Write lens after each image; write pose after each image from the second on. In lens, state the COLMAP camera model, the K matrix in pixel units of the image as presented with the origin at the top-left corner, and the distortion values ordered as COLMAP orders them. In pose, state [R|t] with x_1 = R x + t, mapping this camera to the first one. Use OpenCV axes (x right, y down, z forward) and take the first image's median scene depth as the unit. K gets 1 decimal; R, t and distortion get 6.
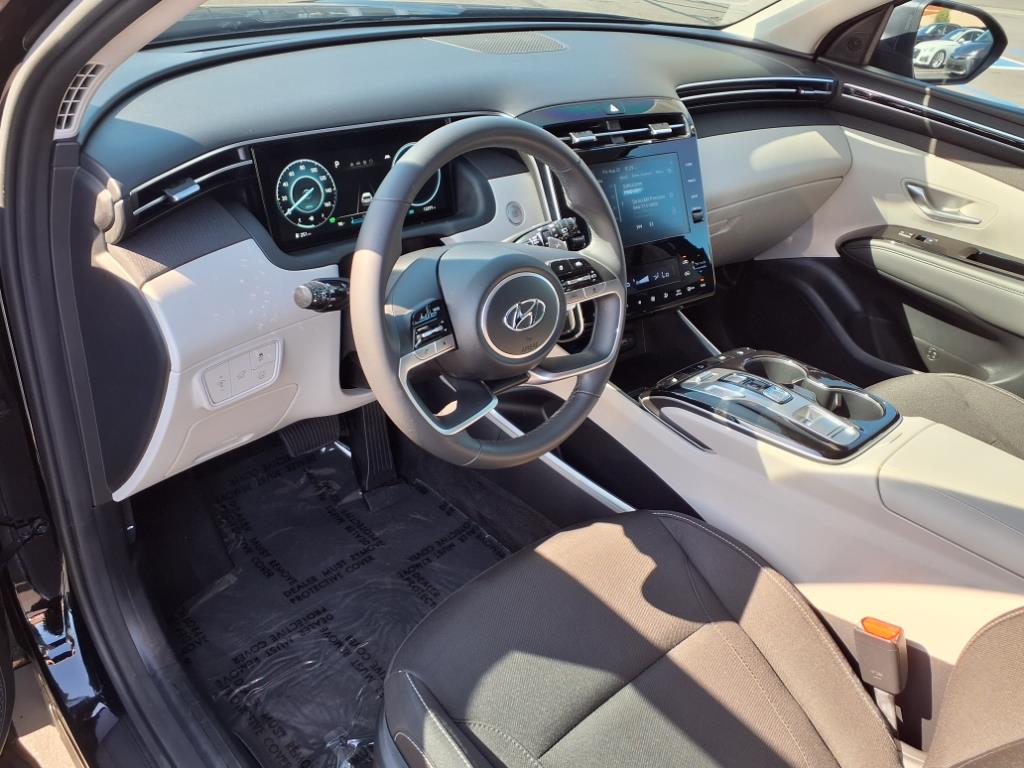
lens RADIAL K [[813.7, 0, 513.6], [0, 813.7, 387.0], [0, 0, 1]] dist [0.039680, -0.067027]
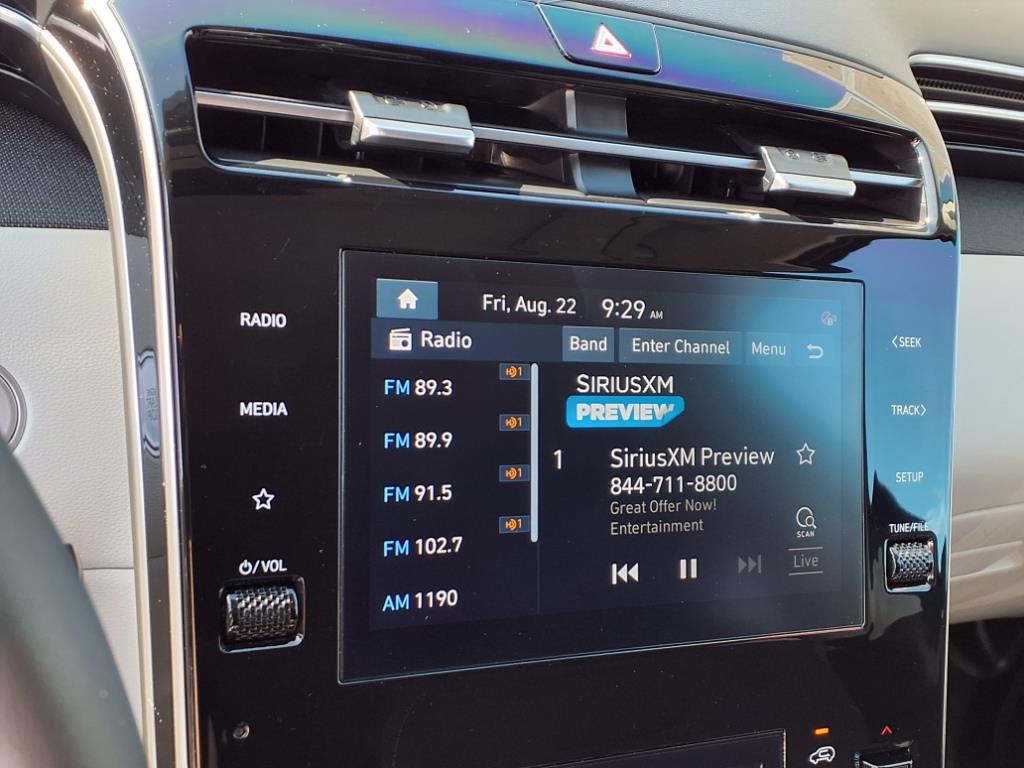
lens RADIAL K [[1265.6, 0, 505.4], [0, 1265.6, 393.3], [0, 0, 1]] dist [0.105275, 0.000000]
pose [[0.975455, 0.194619, -0.103009, 0.145986], [-0.208628, 0.966482, -0.149621, -0.182933], [0.070438, 0.167439, 0.983363, 0.647461]]
